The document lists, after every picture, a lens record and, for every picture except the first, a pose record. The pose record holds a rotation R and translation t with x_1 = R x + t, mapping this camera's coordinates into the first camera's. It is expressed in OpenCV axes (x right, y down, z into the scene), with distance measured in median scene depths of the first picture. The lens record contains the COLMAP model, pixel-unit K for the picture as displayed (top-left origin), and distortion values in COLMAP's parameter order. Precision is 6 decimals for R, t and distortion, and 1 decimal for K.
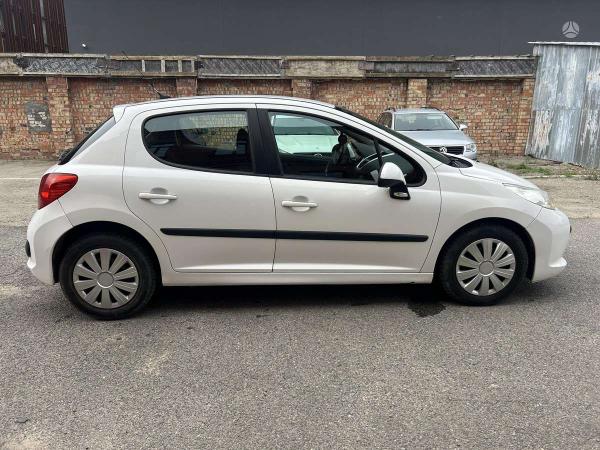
lens RADIAL K [[424.9, 0, 299.1], [0, 424.9, 227.3], [0, 0, 1]] dist [0.027188, -0.033094]
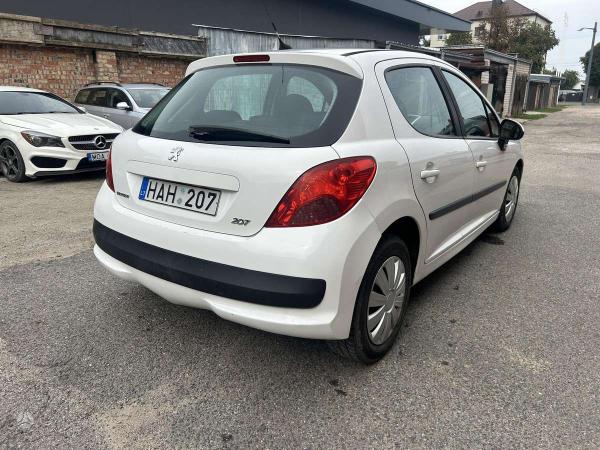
lens RADIAL K [[424.9, 0, 299.1], [0, 424.9, 227.3], [0, 0, 1]] dist [0.027188, -0.033094]
pose [[0.673634, -0.215175, 0.707048, -0.164442], [0.185388, 0.975289, 0.120180, -0.017689], [-0.715435, 0.050121, 0.696879, 0.097139]]
